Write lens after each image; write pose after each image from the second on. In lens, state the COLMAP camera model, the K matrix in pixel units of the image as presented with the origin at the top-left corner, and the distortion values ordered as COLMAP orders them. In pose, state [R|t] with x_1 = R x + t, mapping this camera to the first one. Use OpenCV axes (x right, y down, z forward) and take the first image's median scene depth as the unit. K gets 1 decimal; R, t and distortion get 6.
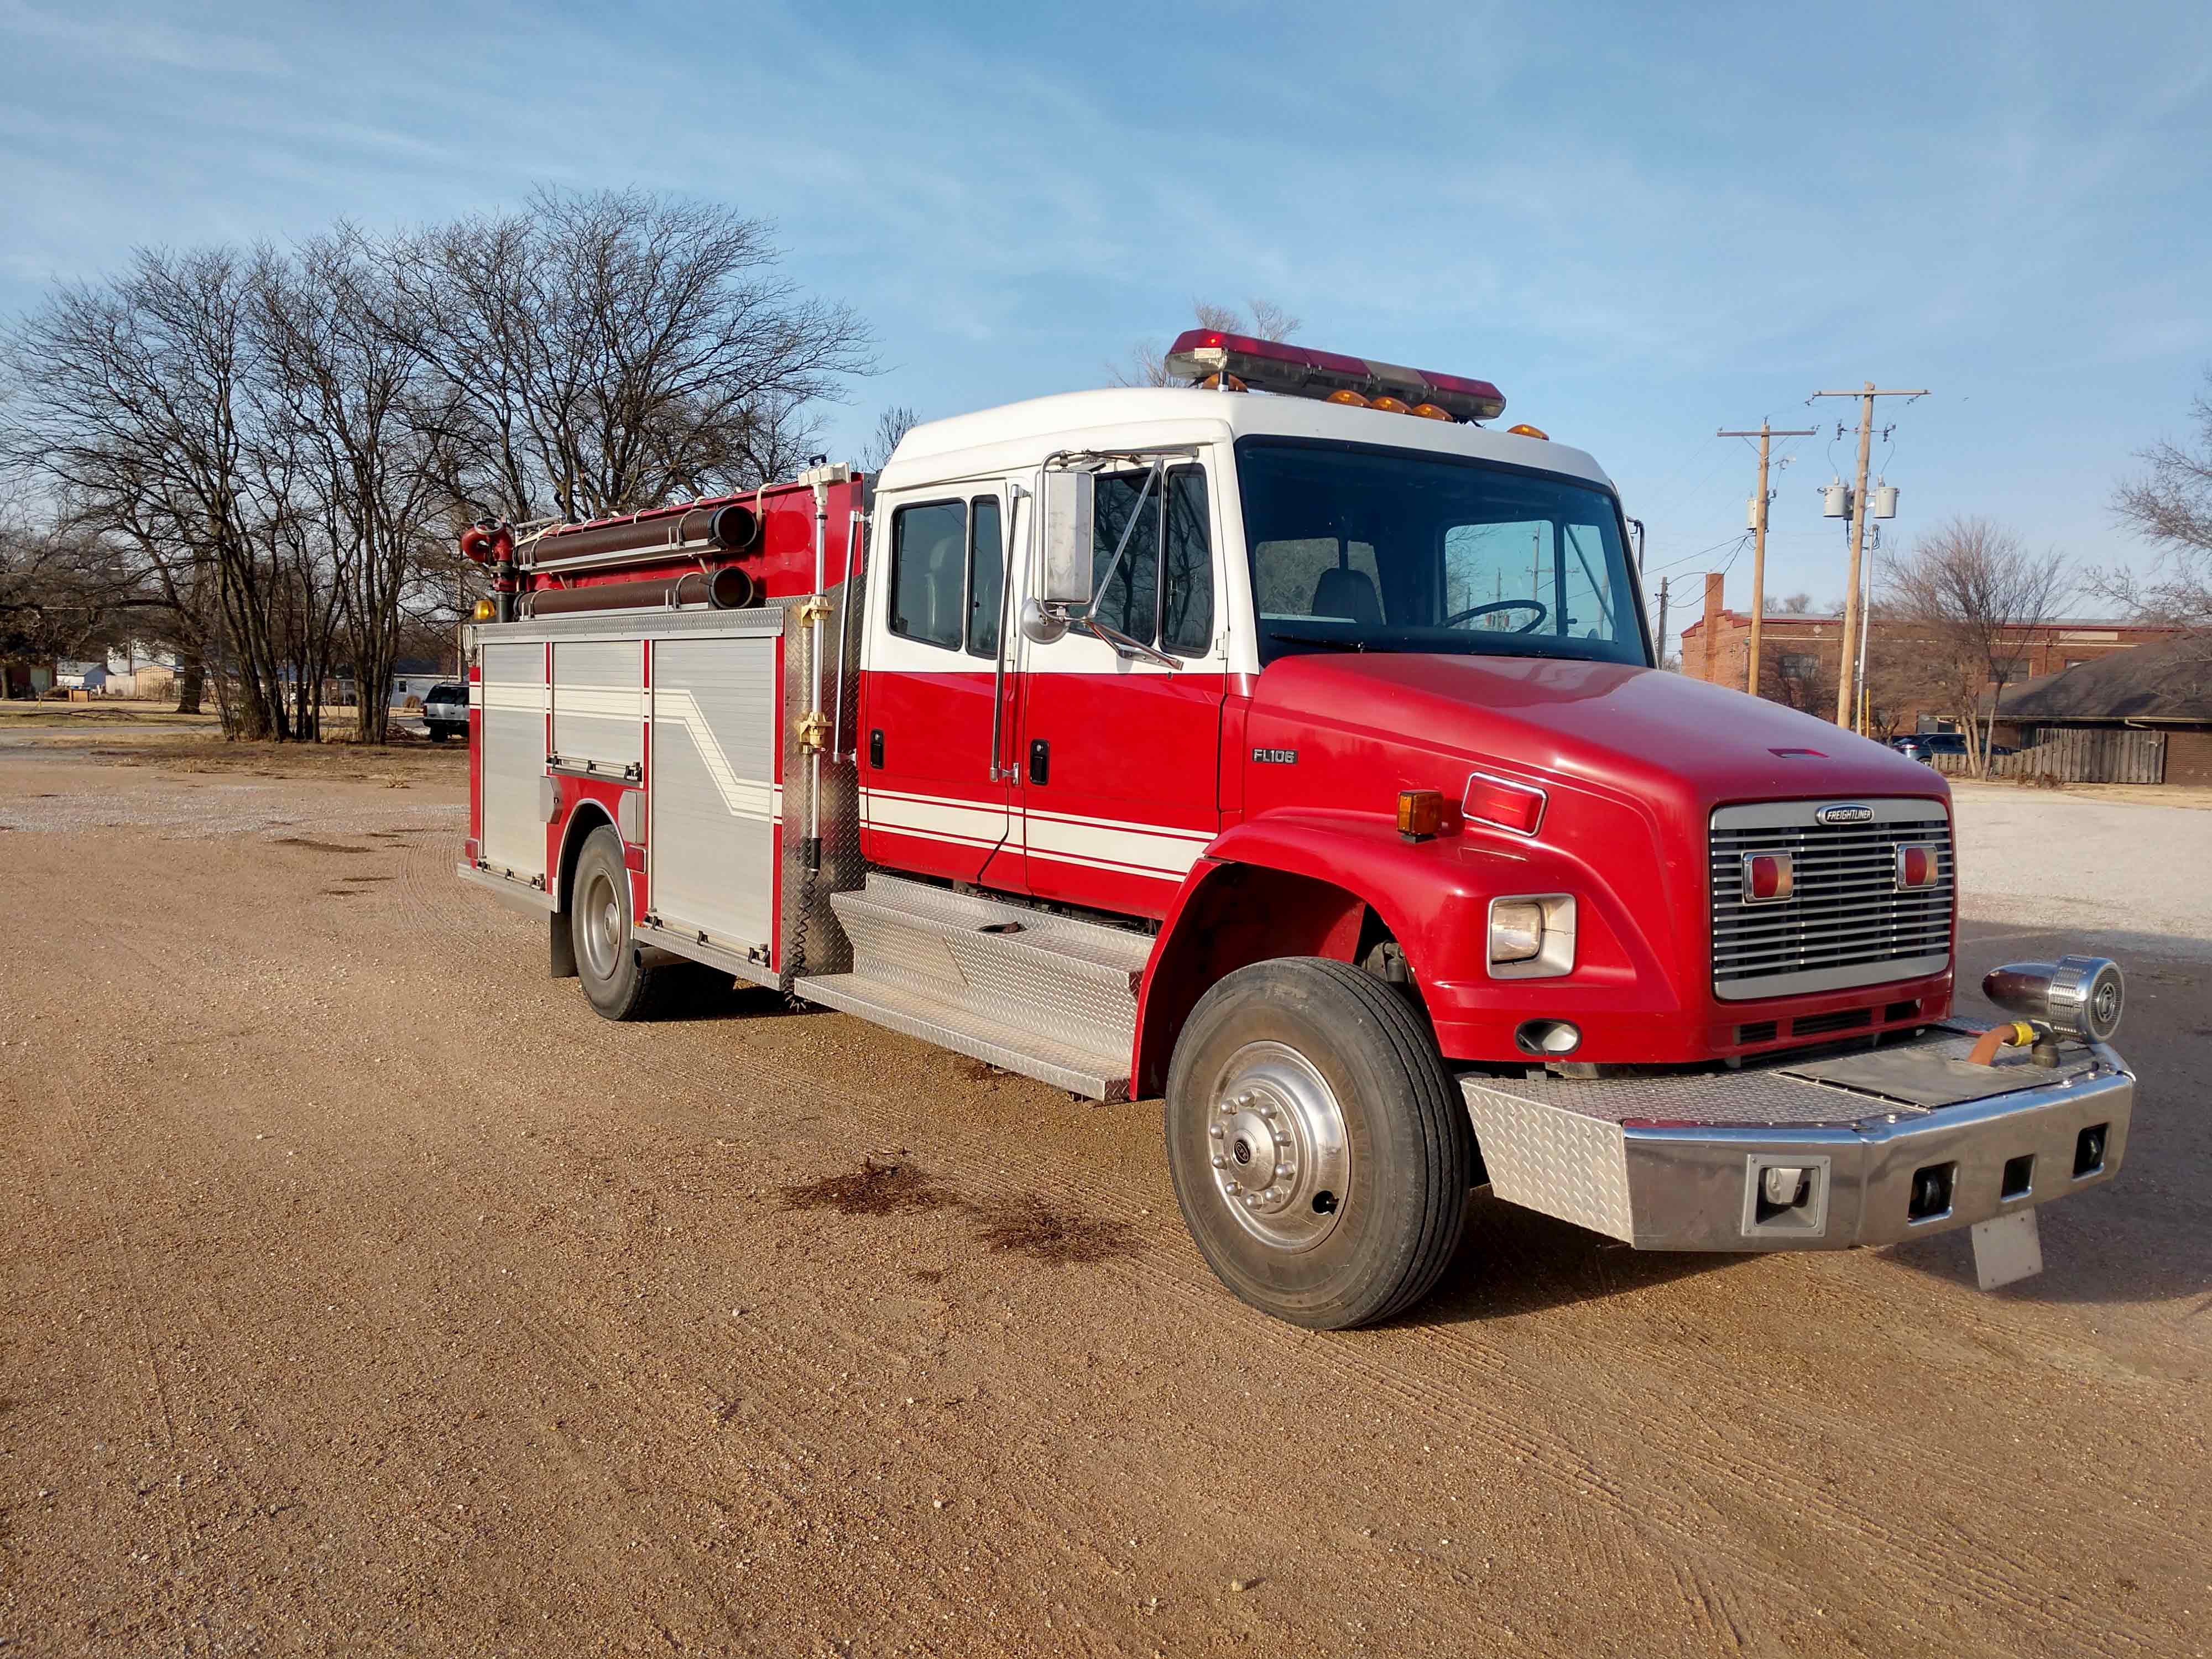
lens RADIAL K [[1726.7, 0, 1106.0], [0, 1726.7, 829.5], [0, 0, 1]] dist [0.027674, -0.003738]
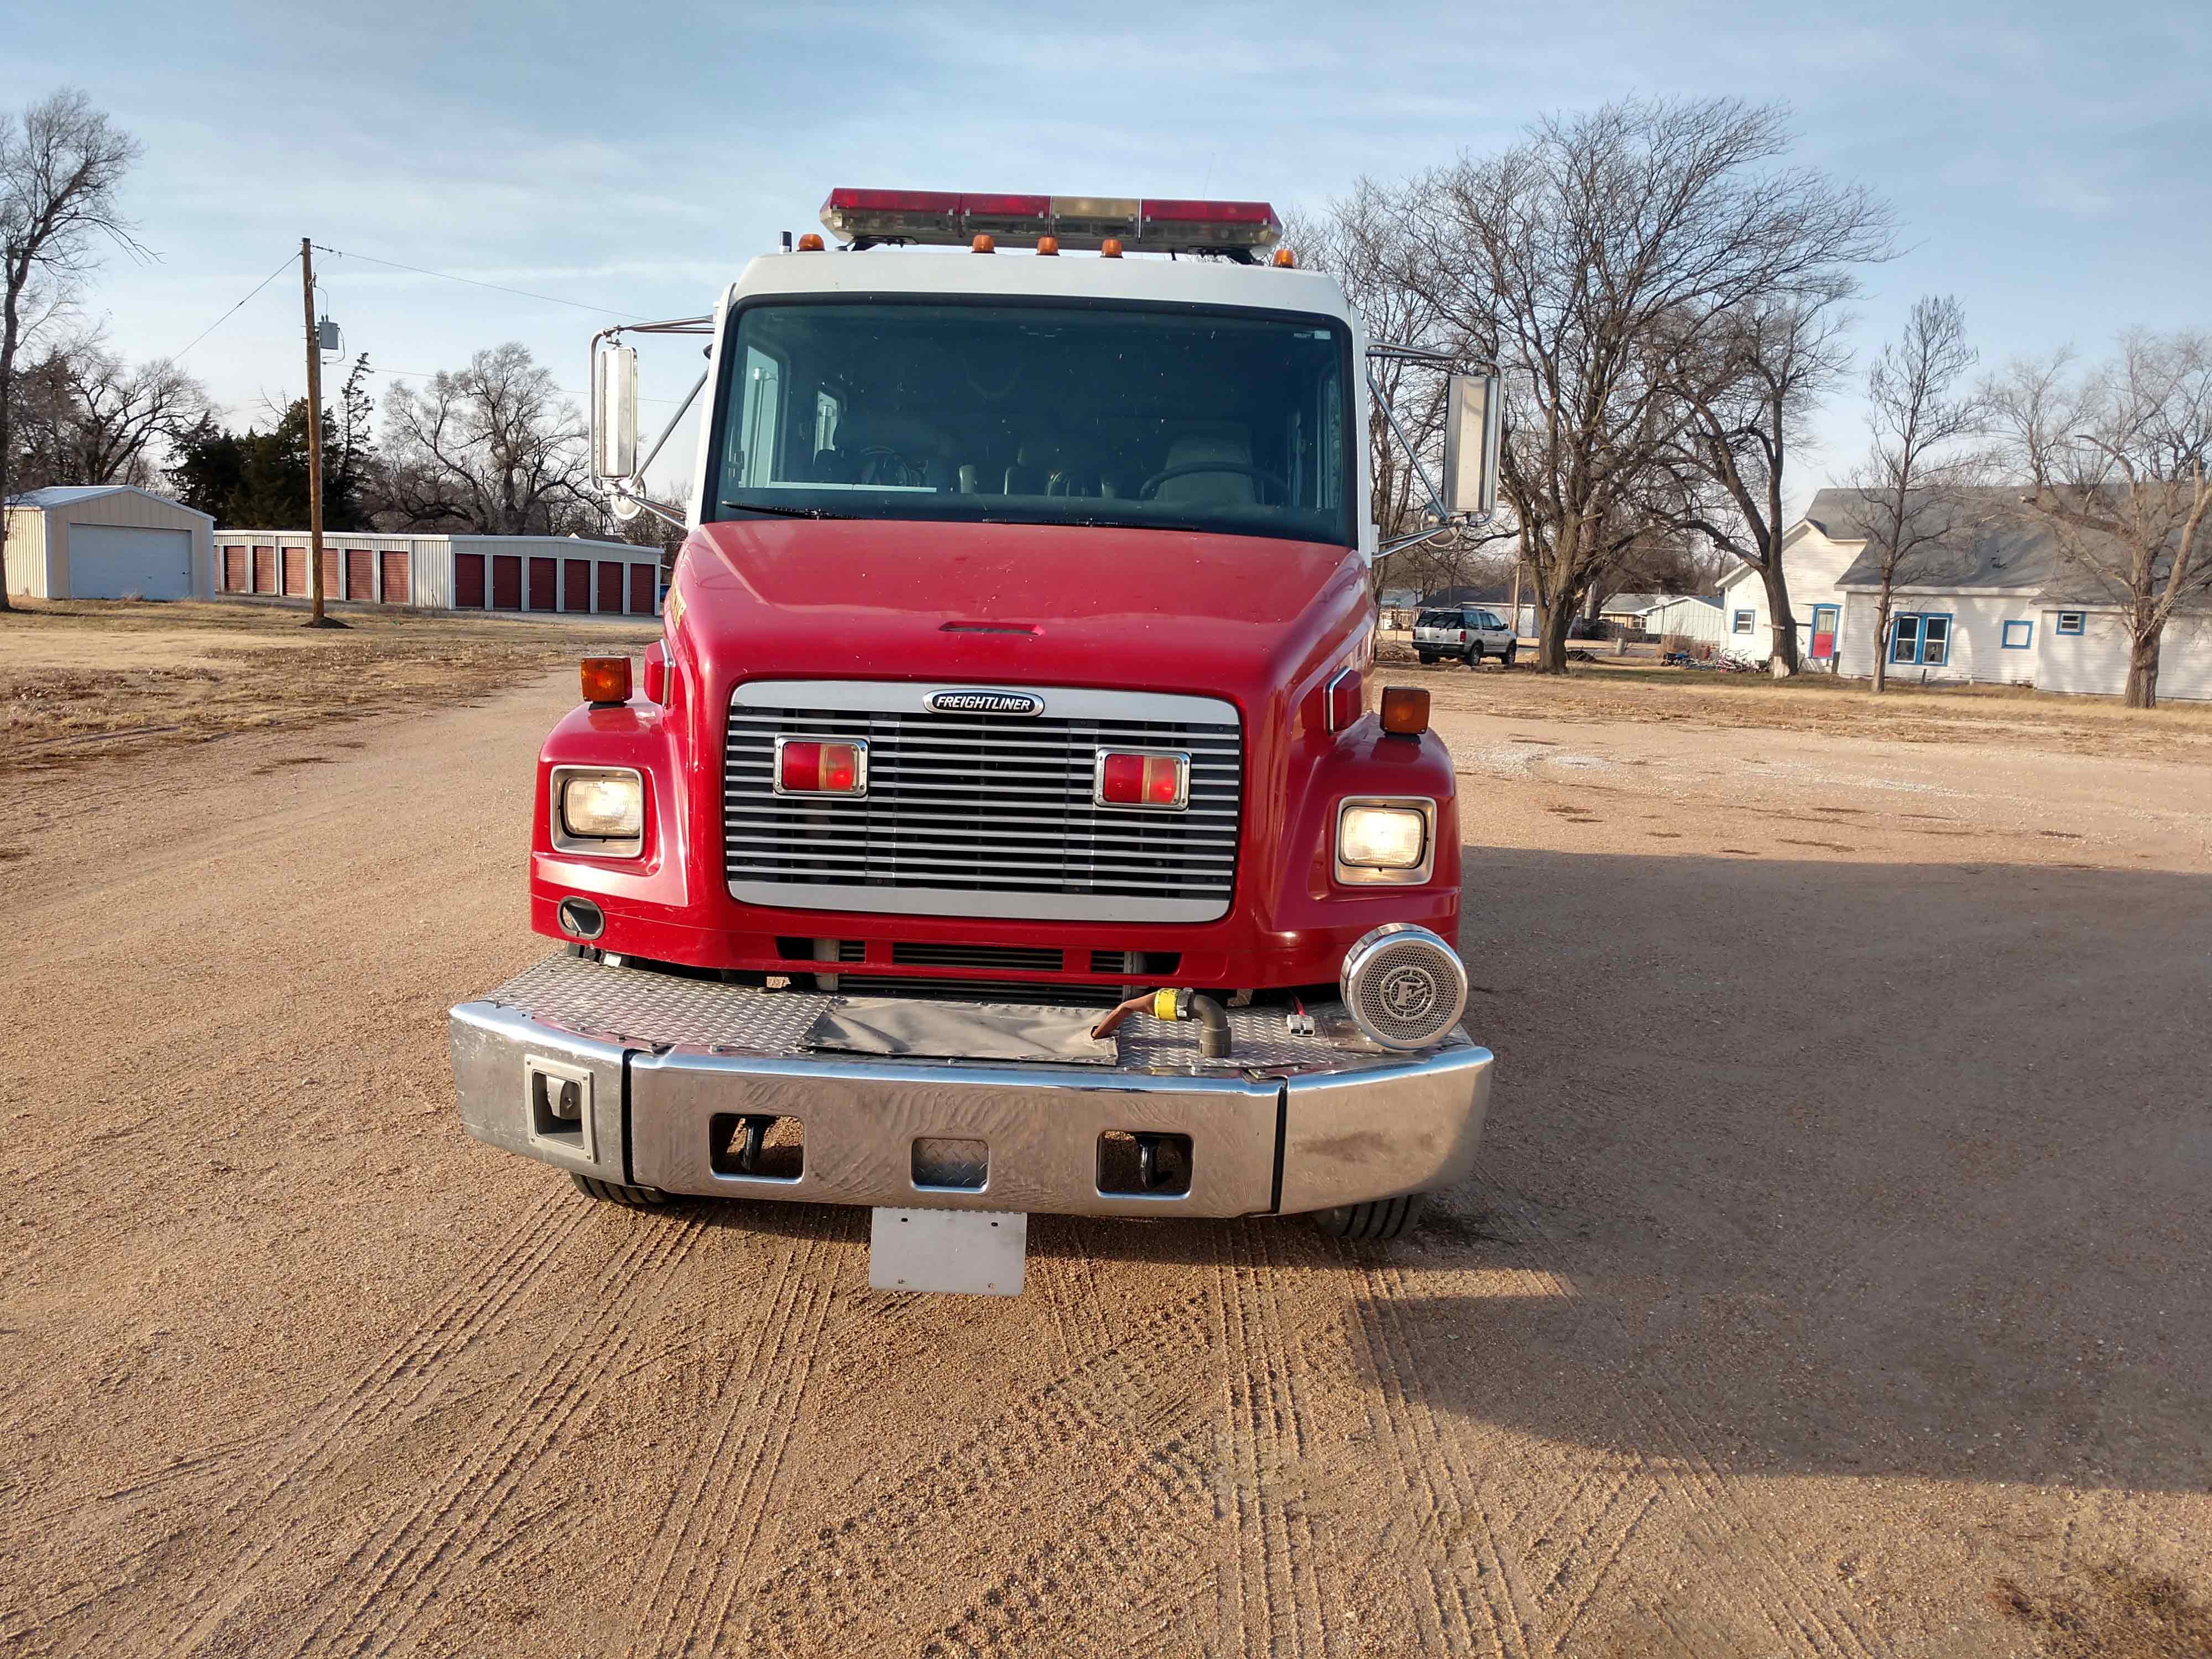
lens RADIAL K [[1726.7, 0, 1106.0], [0, 1726.7, 829.5], [0, 0, 1]] dist [0.027674, -0.003738]
pose [[0.802002, 0.085759, -0.591133, 0.683284], [-0.062931, 0.996263, 0.059154, -0.000607], [0.593997, -0.010241, 0.804402, 0.276033]]
